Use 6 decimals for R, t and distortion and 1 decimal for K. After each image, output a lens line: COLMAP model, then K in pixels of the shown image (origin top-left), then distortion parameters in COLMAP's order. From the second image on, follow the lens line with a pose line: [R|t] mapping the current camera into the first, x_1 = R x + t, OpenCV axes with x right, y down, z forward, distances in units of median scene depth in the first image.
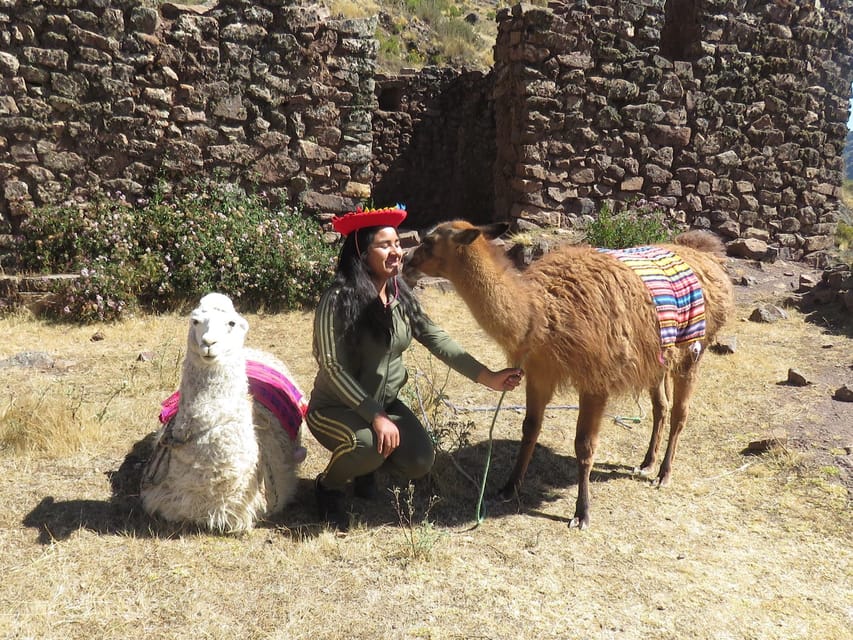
lens RADIAL K [[916.9, 0, 426.5], [0, 916.9, 320.0], [0, 0, 1]] dist [-0.011606, 0.007949]
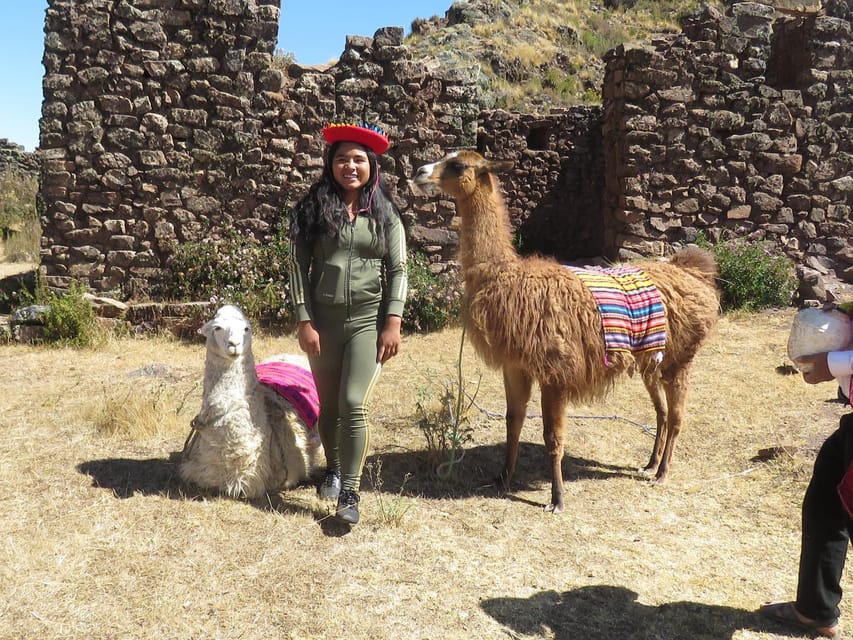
lens RADIAL K [[916.9, 0, 426.5], [0, 916.9, 320.0], [0, 0, 1]] dist [-0.011606, 0.007949]
pose [[0.977991, -0.001472, -0.208642, 0.113858], [-0.007462, 0.999089, -0.042026, 0.018012], [0.208514, 0.042658, 0.977089, -0.064008]]
